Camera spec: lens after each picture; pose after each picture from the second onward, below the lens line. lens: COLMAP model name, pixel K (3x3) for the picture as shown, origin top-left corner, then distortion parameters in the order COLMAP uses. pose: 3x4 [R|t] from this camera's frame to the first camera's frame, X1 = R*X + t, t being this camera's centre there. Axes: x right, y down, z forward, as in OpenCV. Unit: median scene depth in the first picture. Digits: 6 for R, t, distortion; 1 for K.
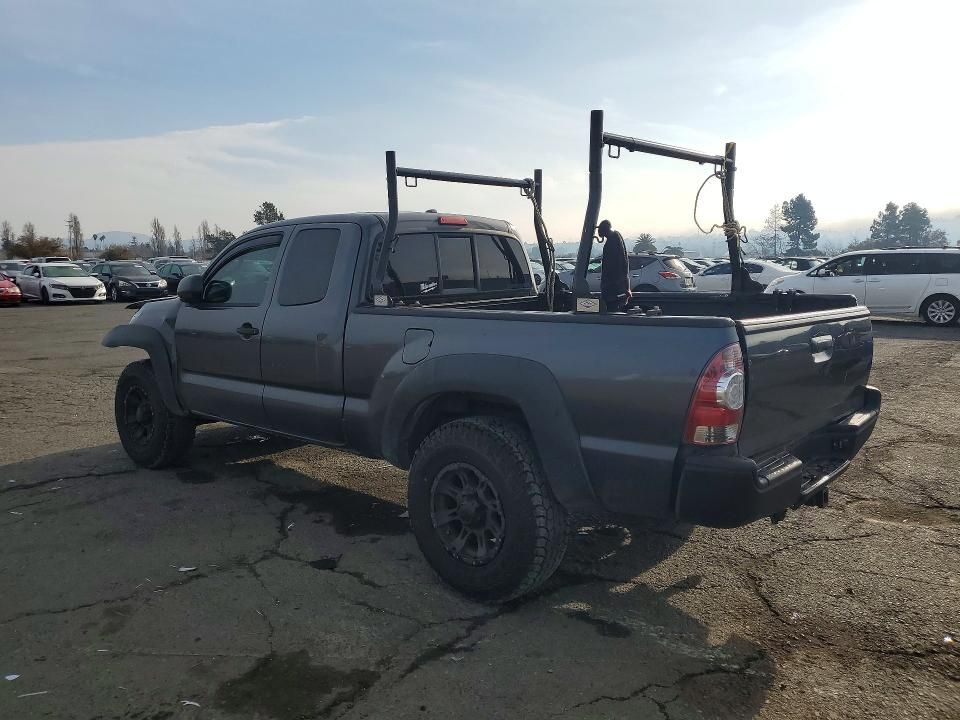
lens RADIAL K [[791.7, 0, 459.2], [0, 791.7, 354.1], [0, 0, 1]] dist [0.060554, 0.000086]
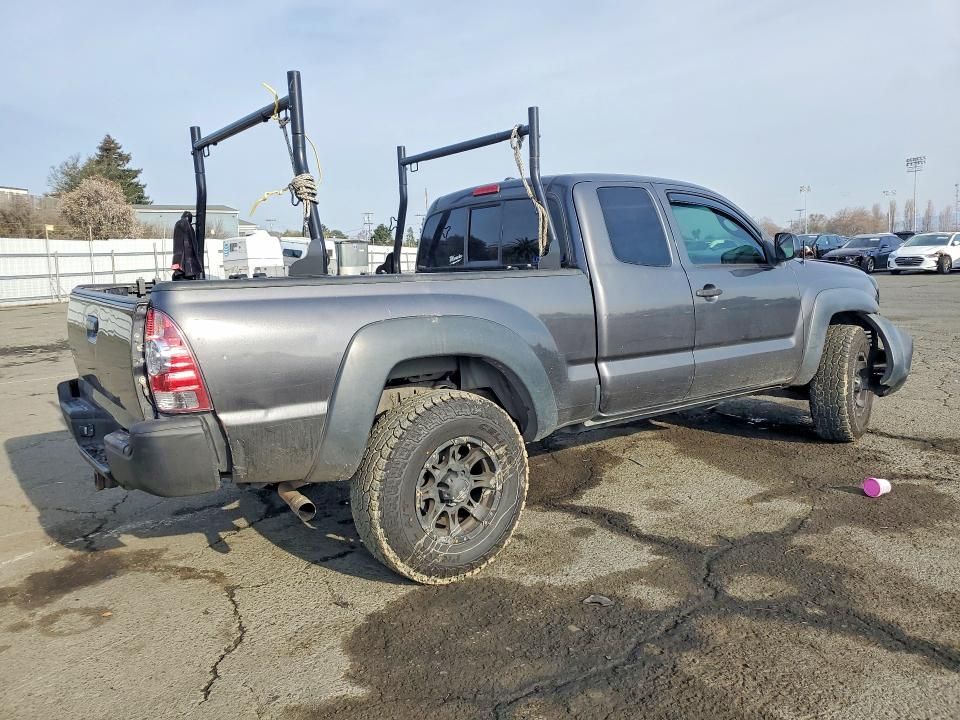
lens RADIAL K [[721.5, 0, 480.0], [0, 721.5, 360.0], [0, 0, 1]] dist [-0.000393, -0.000341]
pose [[-0.197185, 0.145331, -0.969534, 0.949498], [-0.081384, 0.983111, 0.163918, -0.117603], [0.976982, 0.111227, -0.182027, 1.276526]]
